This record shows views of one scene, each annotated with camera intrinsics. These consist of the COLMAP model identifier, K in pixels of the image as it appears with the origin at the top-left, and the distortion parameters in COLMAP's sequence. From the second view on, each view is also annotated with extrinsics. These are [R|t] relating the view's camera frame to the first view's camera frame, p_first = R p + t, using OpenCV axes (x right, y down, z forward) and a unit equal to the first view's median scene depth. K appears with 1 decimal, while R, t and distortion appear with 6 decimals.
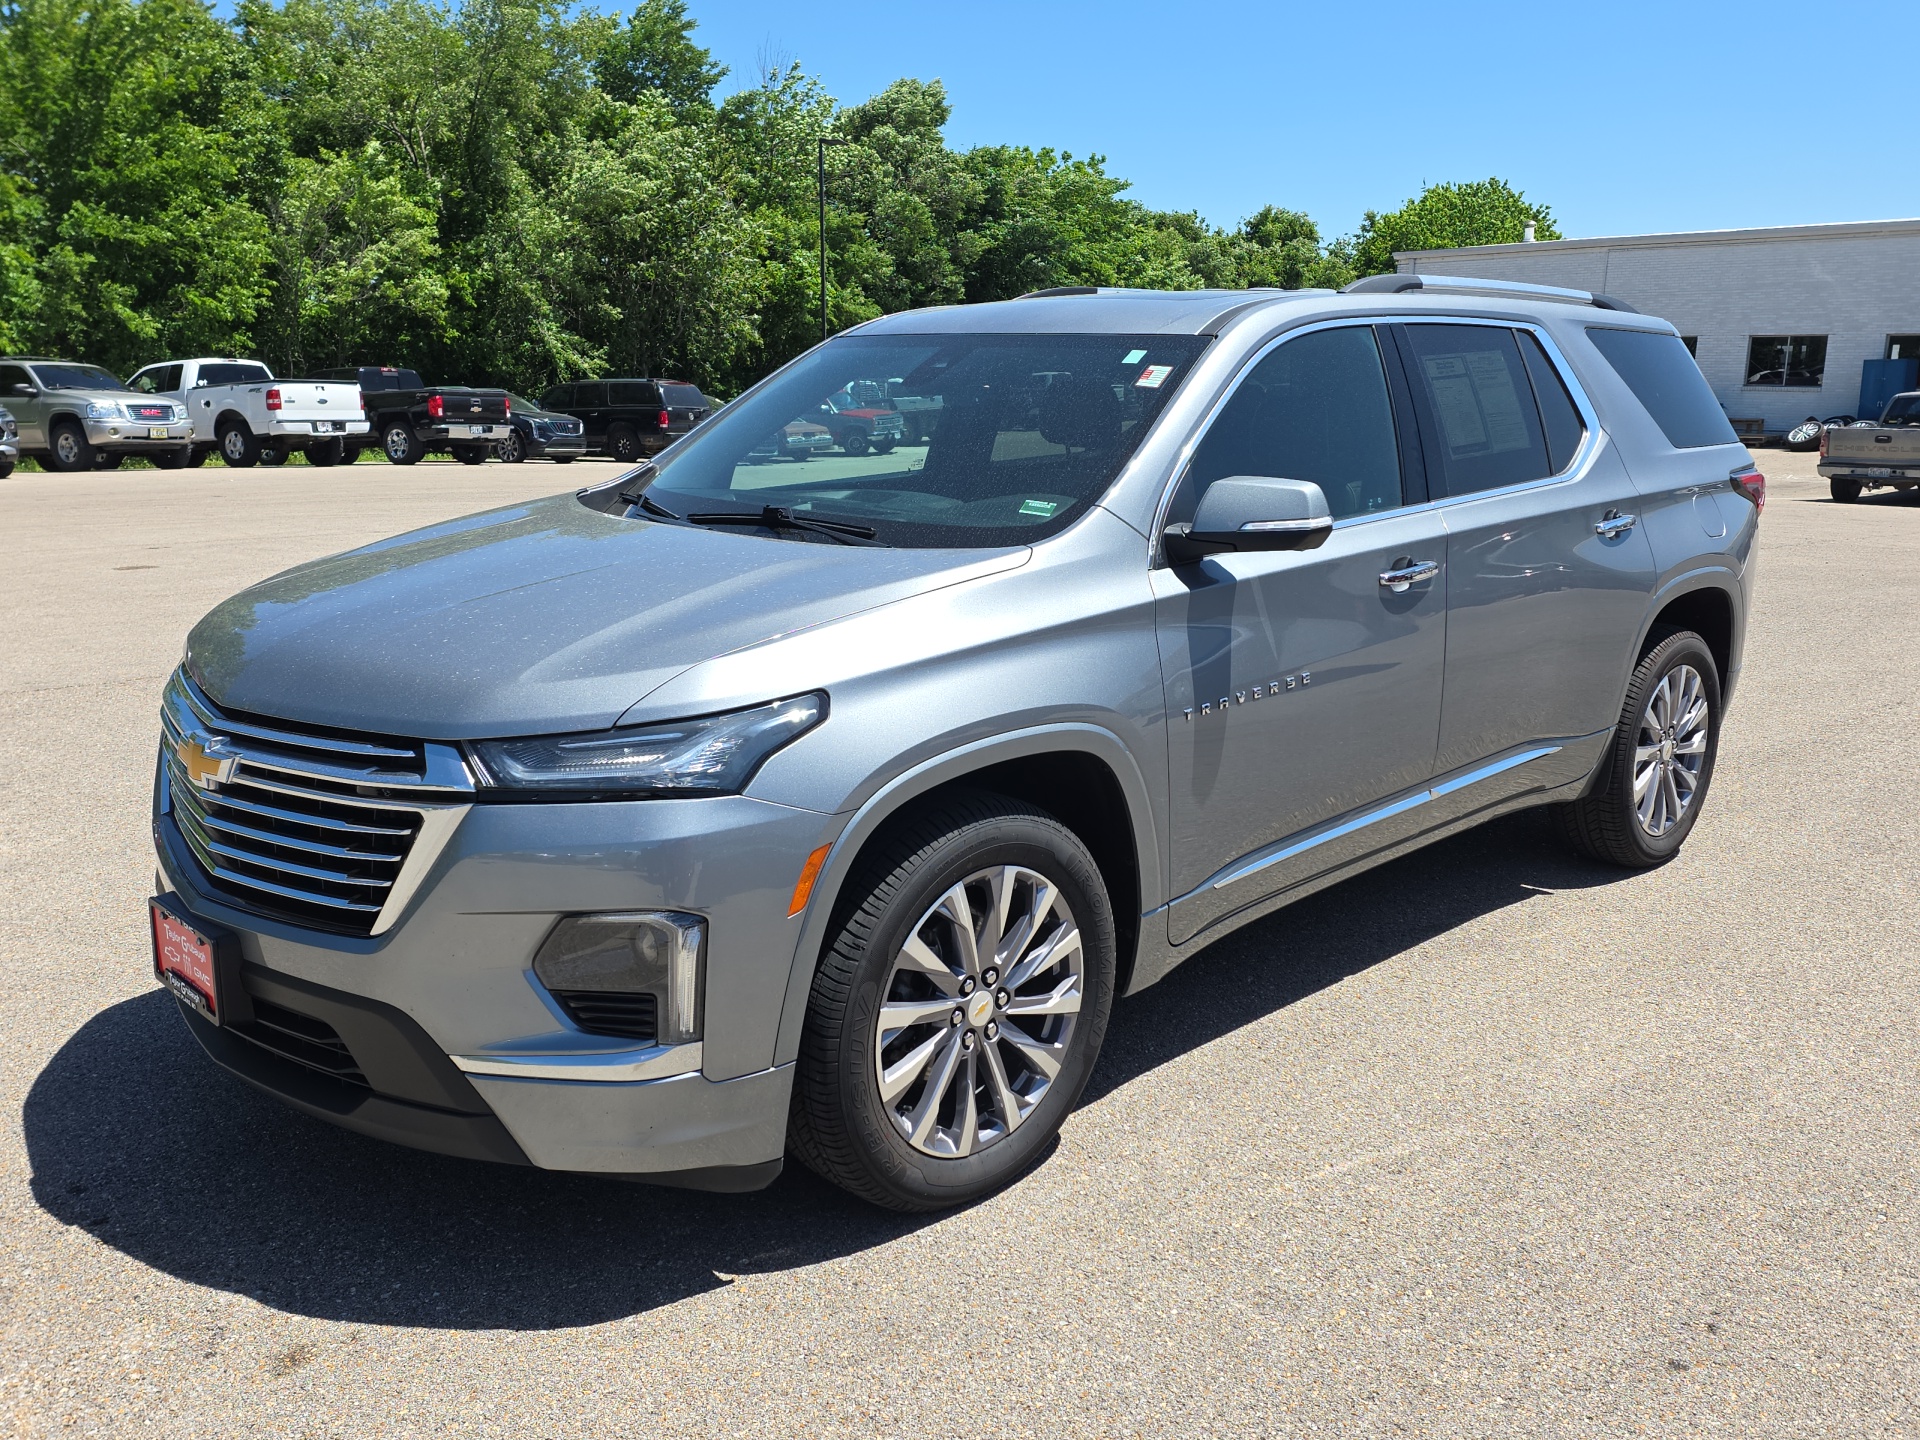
lens RADIAL K [[1551.6, 0, 958.8], [0, 1551.6, 705.3], [0, 0, 1]] dist [0.143213, -0.208263]
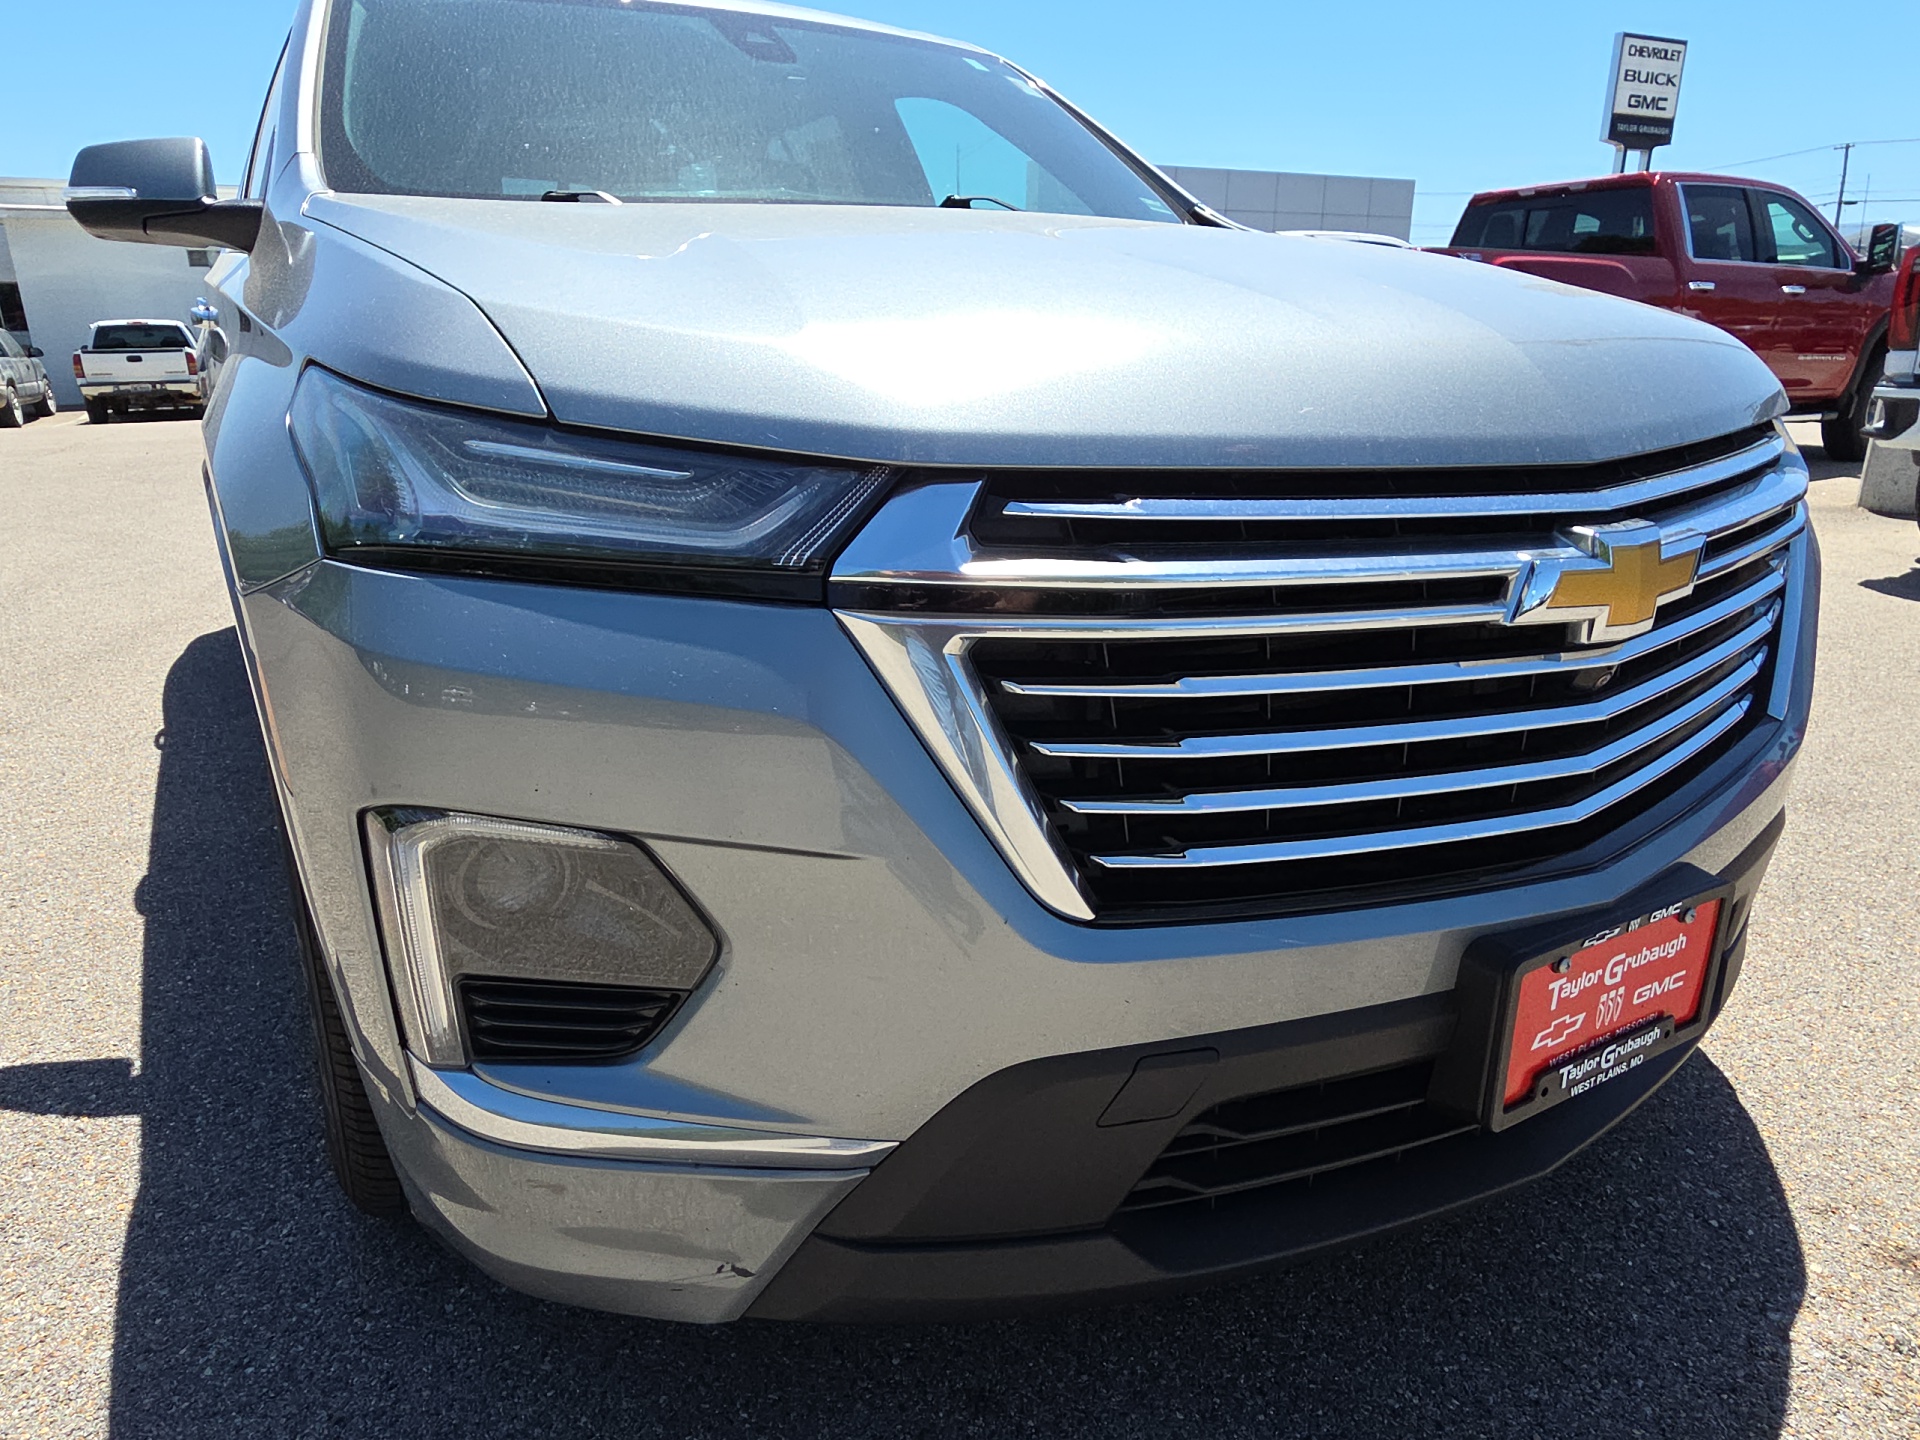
lens RADIAL K [[1219.3, 0, 939.3], [0, 1219.3, 730.9], [0, 0, 1]] dist [0.006688, -0.004762]
pose [[0.260430, -0.311094, 0.914000, -0.053257], [0.208778, 0.942415, 0.261278, -0.003638], [-0.942650, 0.122779, 0.310382, 0.065954]]
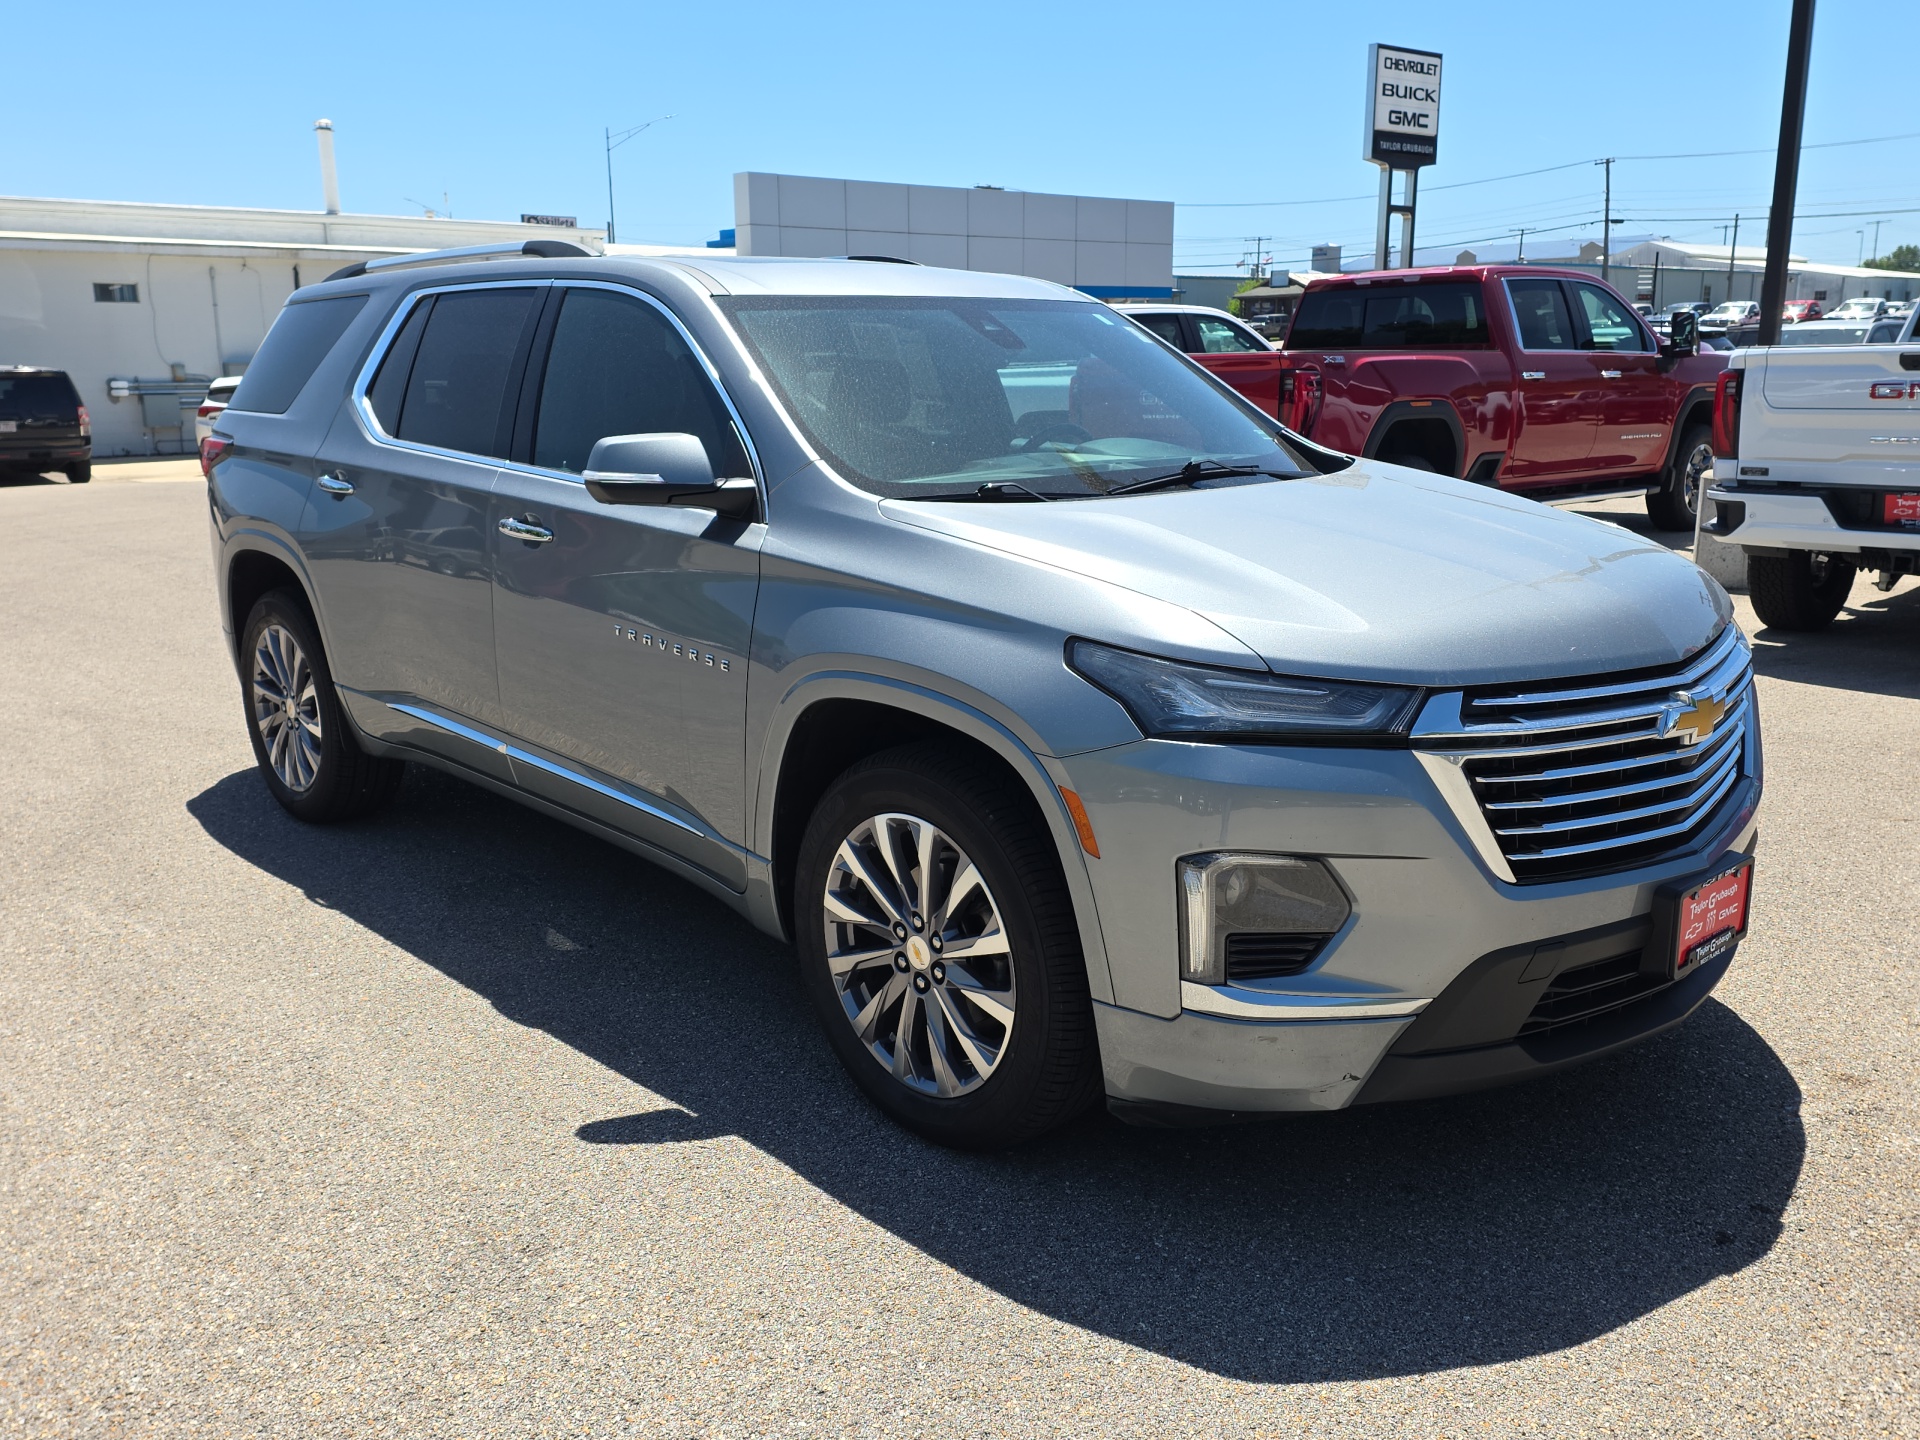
lens RADIAL K [[1551.6, 0, 958.8], [0, 1551.6, 705.3], [0, 0, 1]] dist [0.143213, -0.208263]
pose [[0.038694, -0.225659, 0.973438, -0.089830], [0.217770, 0.952656, 0.212186, -0.017460], [-0.975233, 0.203775, 0.086004, 0.083390]]
